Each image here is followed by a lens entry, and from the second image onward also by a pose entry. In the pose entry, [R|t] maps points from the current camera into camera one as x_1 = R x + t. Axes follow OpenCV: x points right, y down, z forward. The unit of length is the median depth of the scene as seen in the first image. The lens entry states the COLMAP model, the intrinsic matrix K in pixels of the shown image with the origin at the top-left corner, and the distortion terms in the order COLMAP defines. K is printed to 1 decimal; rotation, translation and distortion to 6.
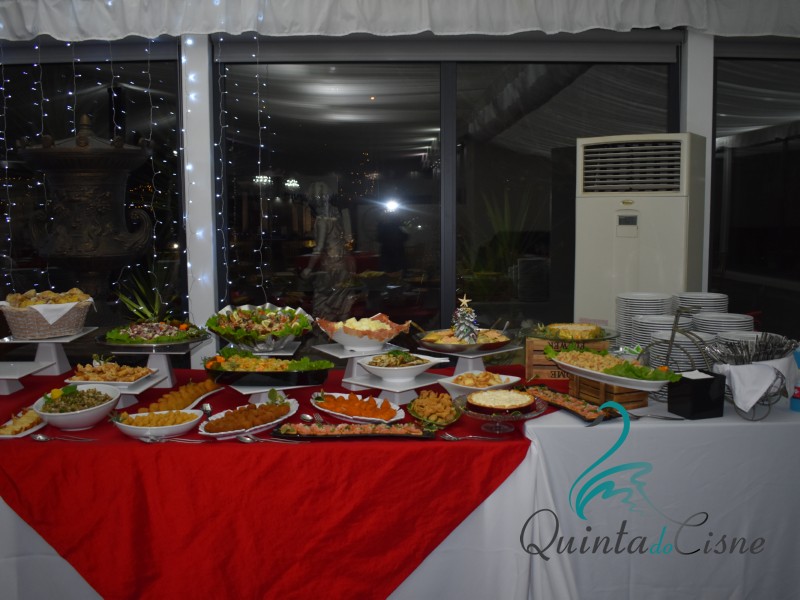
lens RADIAL K [[852.1, 0, 400.0], [0, 852.1, 300.0], [0, 0, 1]] dist [-0.007438, -0.007041]
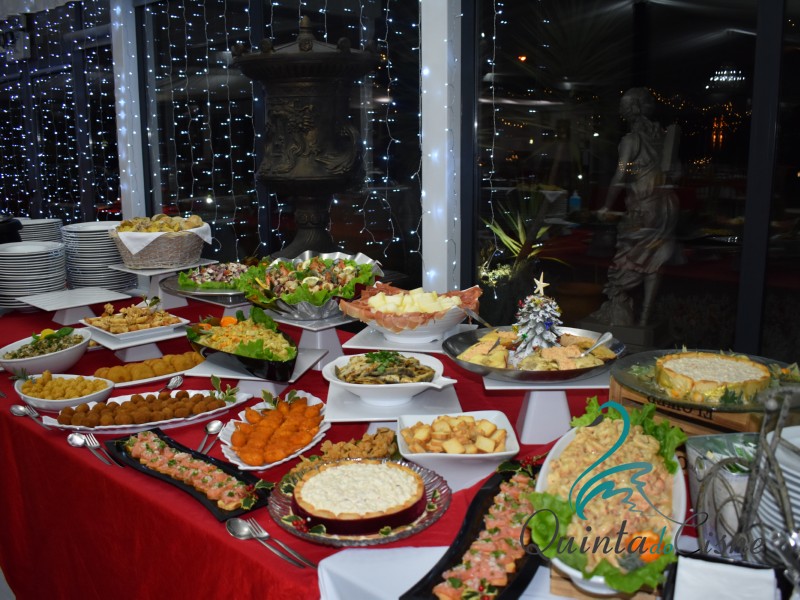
lens RADIAL K [[852.1, 0, 400.0], [0, 852.1, 300.0], [0, 0, 1]] dist [-0.007438, -0.007041]
pose [[0.731231, 0.134001, -0.668838, 0.325724], [-0.069521, 0.990049, 0.122349, -0.043208], [0.678578, -0.042967, 0.733271, 0.429429]]
